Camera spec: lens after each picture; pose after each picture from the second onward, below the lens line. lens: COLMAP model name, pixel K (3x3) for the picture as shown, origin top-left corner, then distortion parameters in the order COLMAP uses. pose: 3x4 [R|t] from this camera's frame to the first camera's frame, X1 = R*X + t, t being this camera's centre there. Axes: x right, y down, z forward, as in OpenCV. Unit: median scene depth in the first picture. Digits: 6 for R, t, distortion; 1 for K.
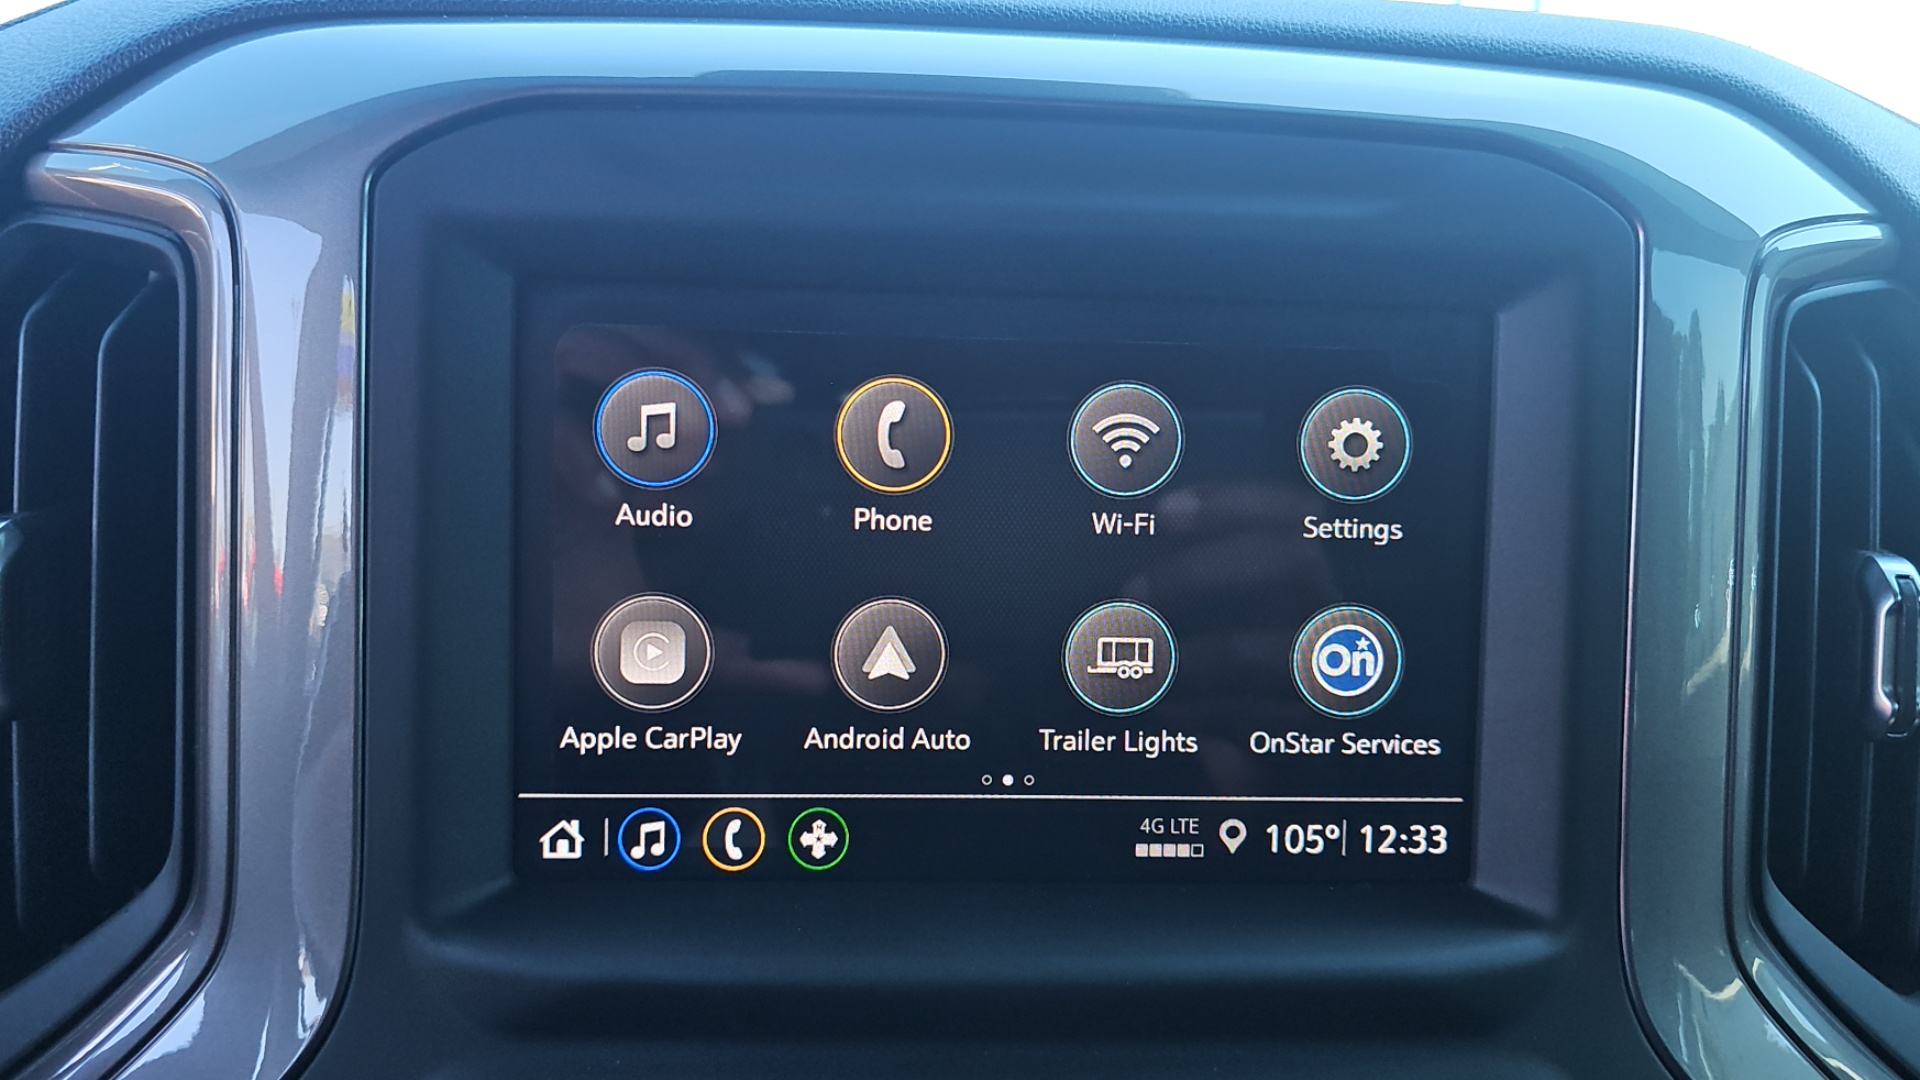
lens RADIAL K [[1392.1, 0, 978.0], [0, 1392.1, 540.3], [0, 0, 1]] dist [0.132366, -0.158012]
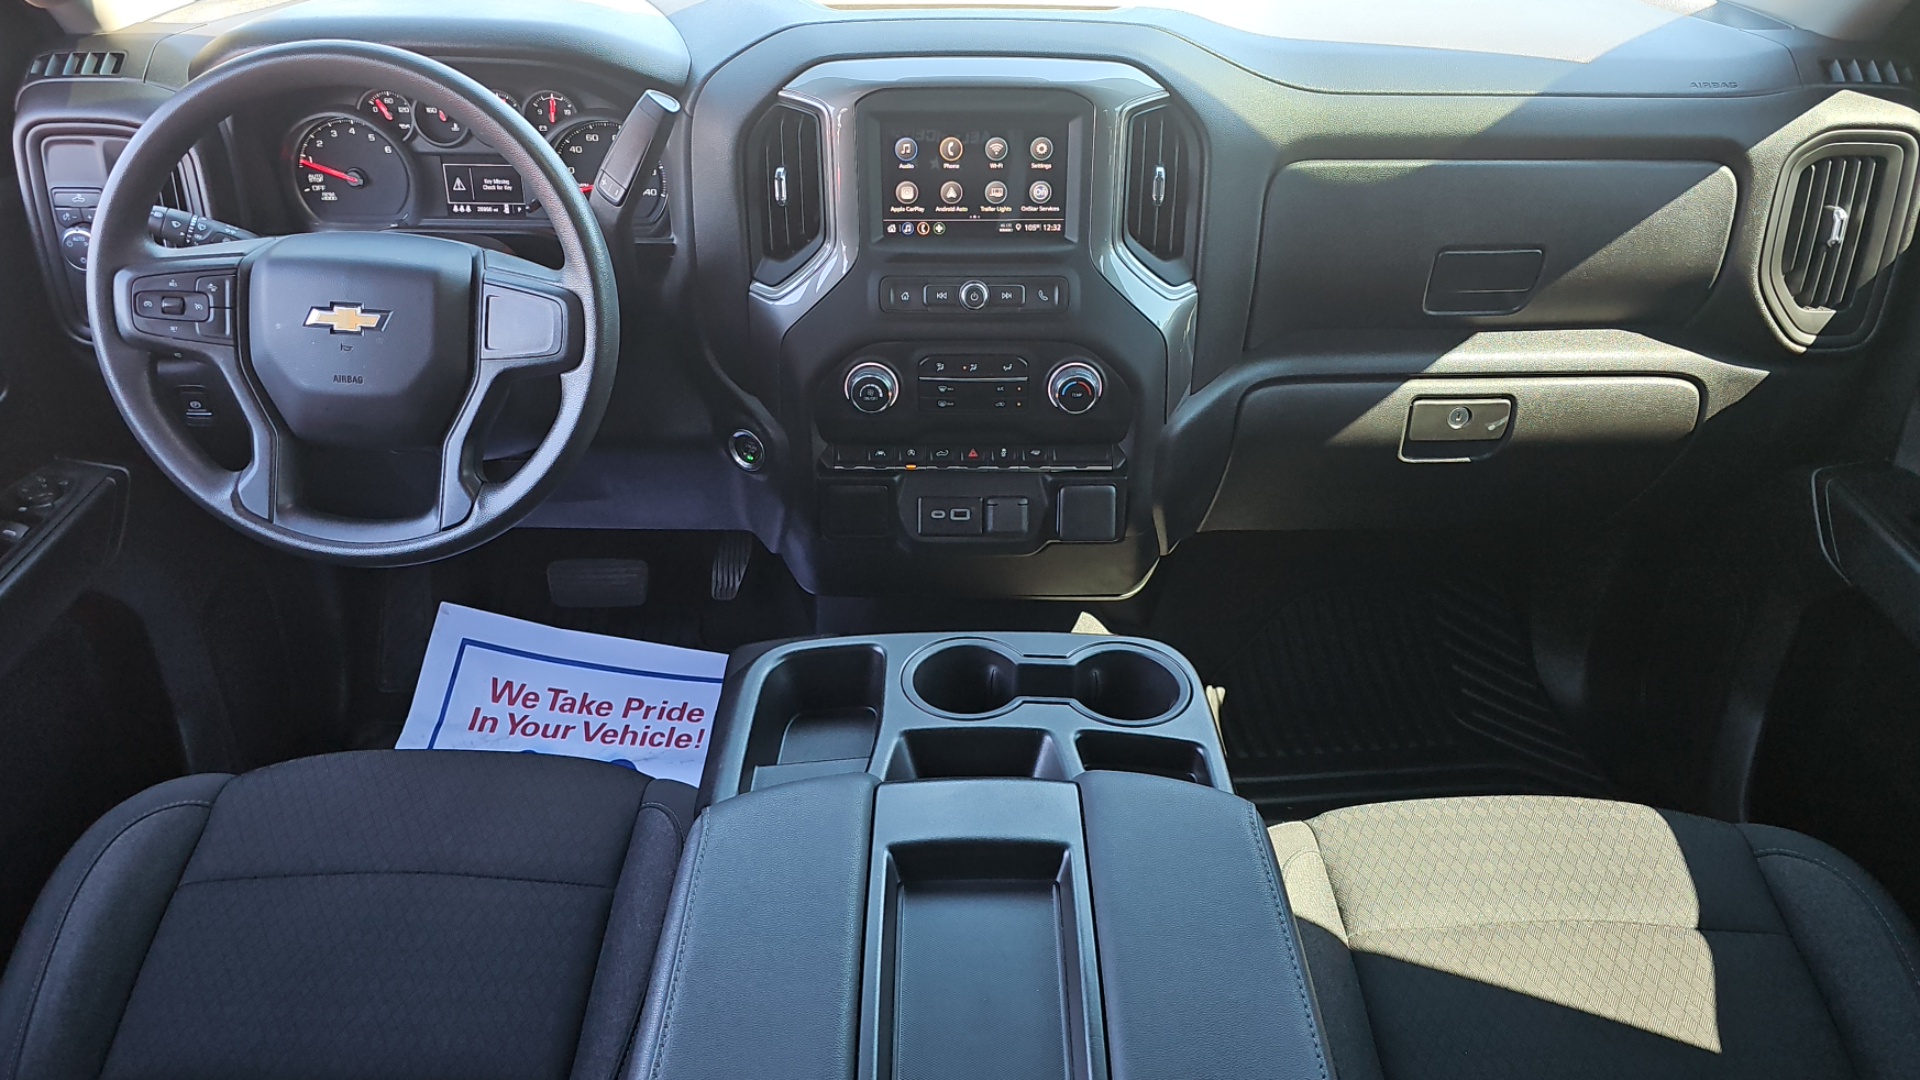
lens RADIAL K [[1379.5, 0, 968.2], [0, 1379.5, 521.1], [0, 0, 1]] dist [0.021872, -0.007366]
pose [[0.996923, 0.007812, -0.077992, 0.409380], [0.019519, 0.938932, 0.343548, -0.535553], [0.075913, -0.344013, 0.935891, -4.237064]]
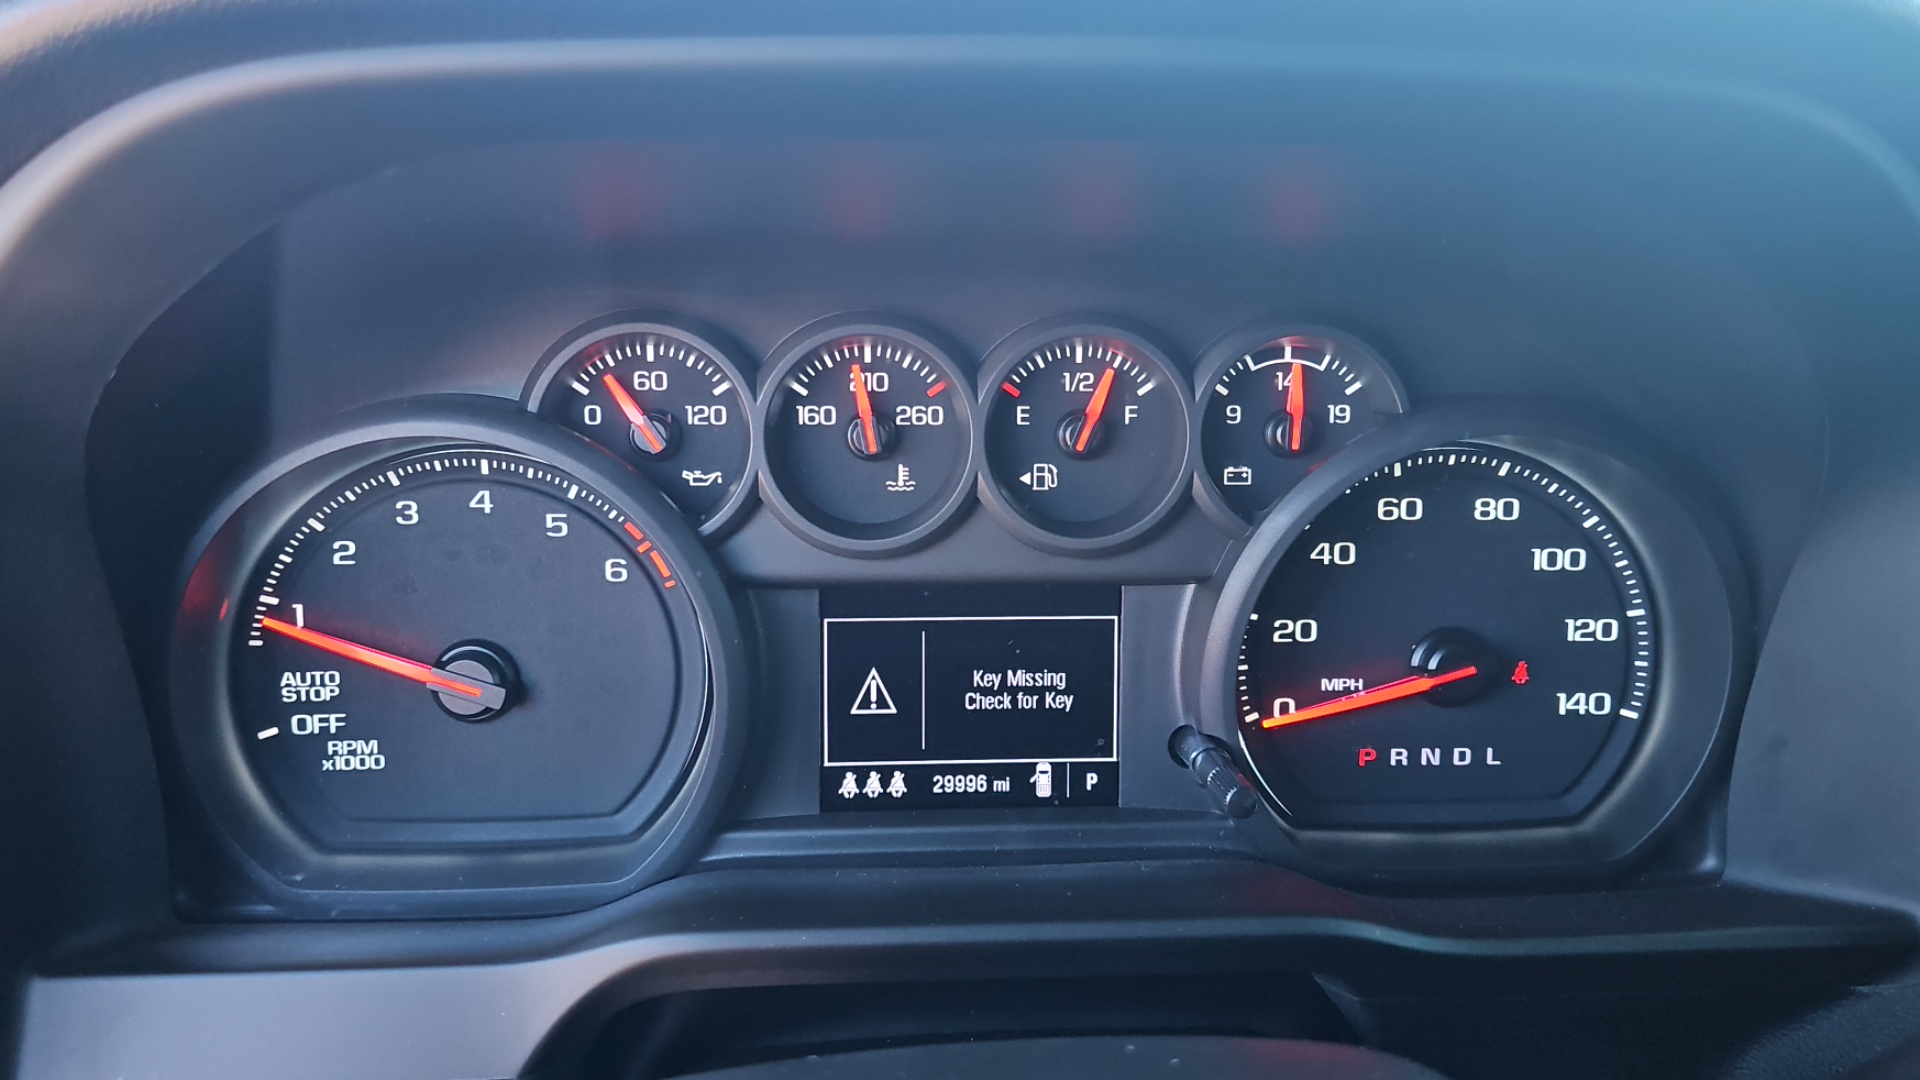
lens RADIAL K [[1379.5, 0, 968.2], [0, 1379.5, 521.1], [0, 0, 1]] dist [0.021872, -0.007366]
pose [[0.999329, -0.031677, -0.018413, -2.018457], [0.032738, 0.997629, 0.060536, -0.185255], [0.016452, -0.061098, 0.997996, -0.008157]]
